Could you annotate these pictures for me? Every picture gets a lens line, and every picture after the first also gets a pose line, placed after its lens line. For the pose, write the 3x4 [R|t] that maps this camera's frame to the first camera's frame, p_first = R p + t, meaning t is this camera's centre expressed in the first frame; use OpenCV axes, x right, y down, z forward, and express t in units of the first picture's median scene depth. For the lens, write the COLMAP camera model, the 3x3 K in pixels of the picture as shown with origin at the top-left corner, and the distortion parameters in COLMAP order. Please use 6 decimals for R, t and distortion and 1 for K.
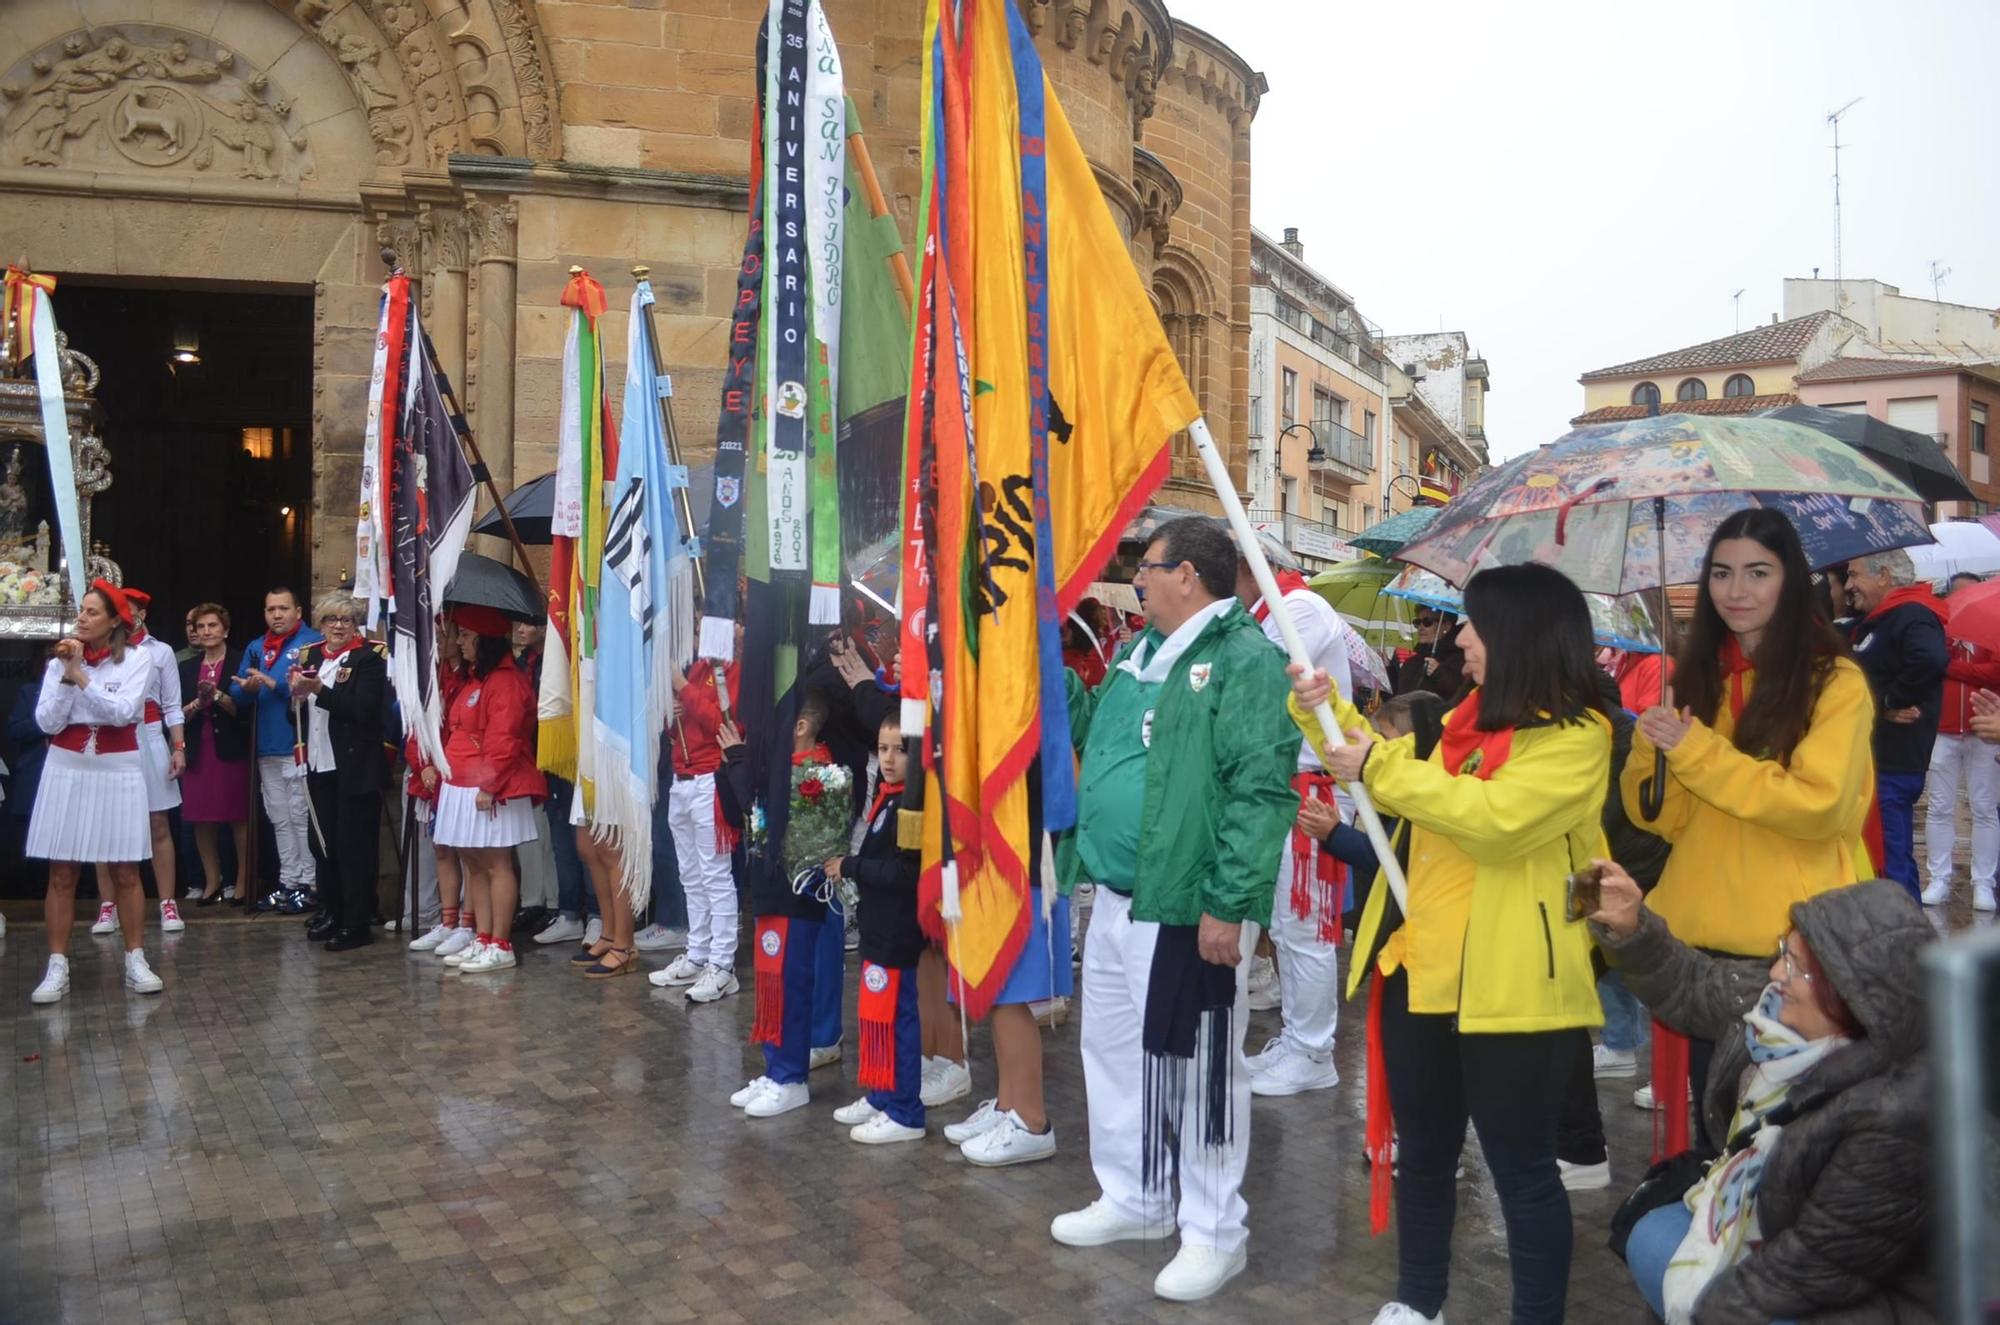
lens RADIAL K [[1612.3, 0, 1002.6], [0, 1612.3, 665.7], [0, 0, 1]] dist [-0.070278, 0.009930]
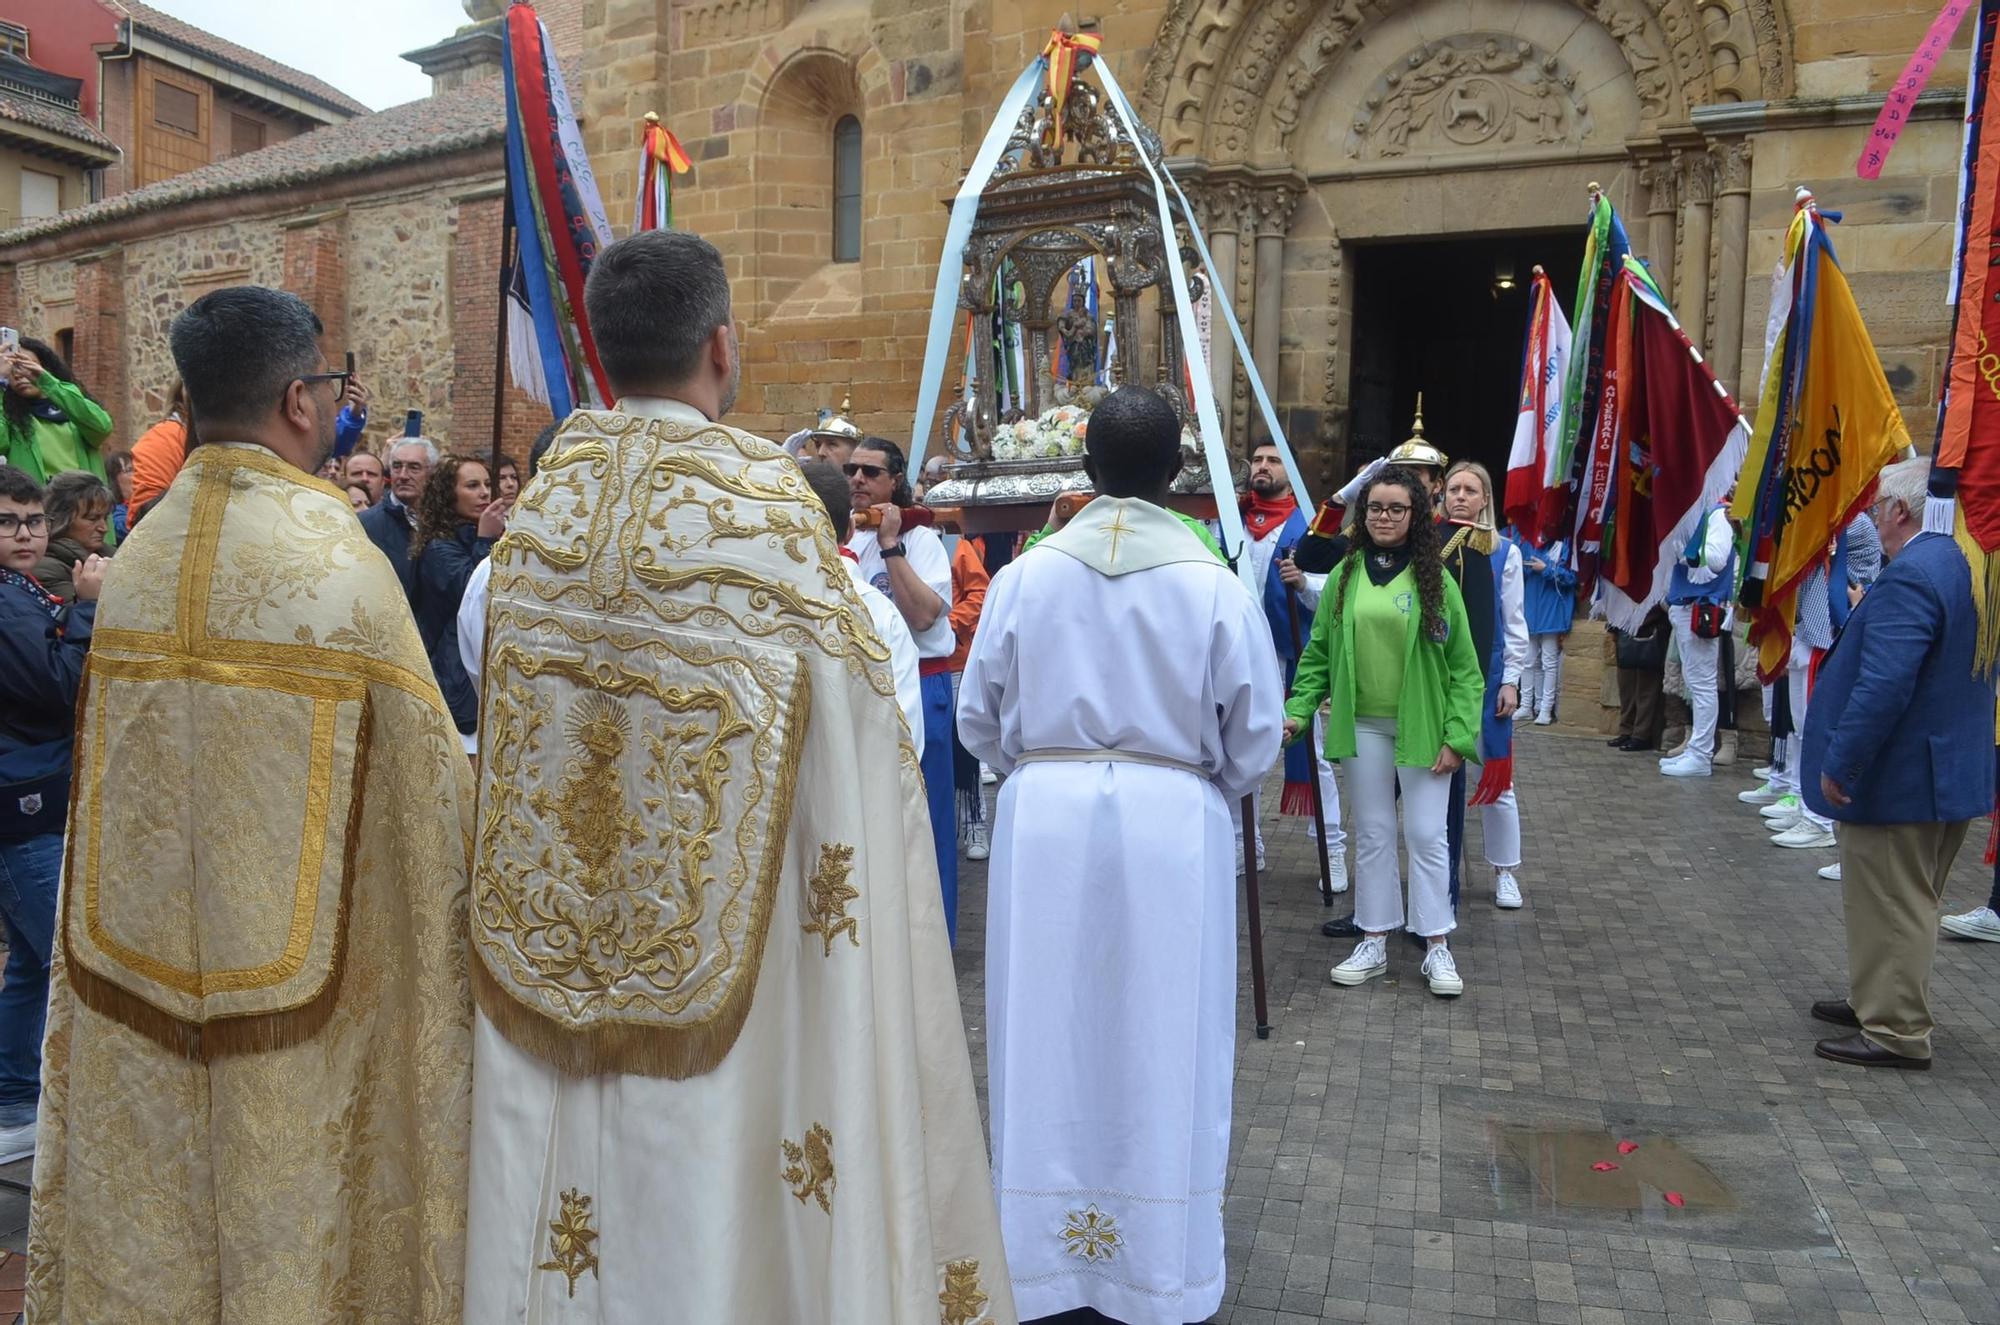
lens RADIAL K [[1612.3, 0, 1001.9], [0, 1612.3, 665.4], [0, 0, 1]] dist [-0.070278, 0.009930]
pose [[0.679916, 0.080957, -0.728807, 0.184193], [-0.020211, 0.995578, 0.091736, -0.004798], [0.733011, -0.047642, 0.678546, -0.188776]]
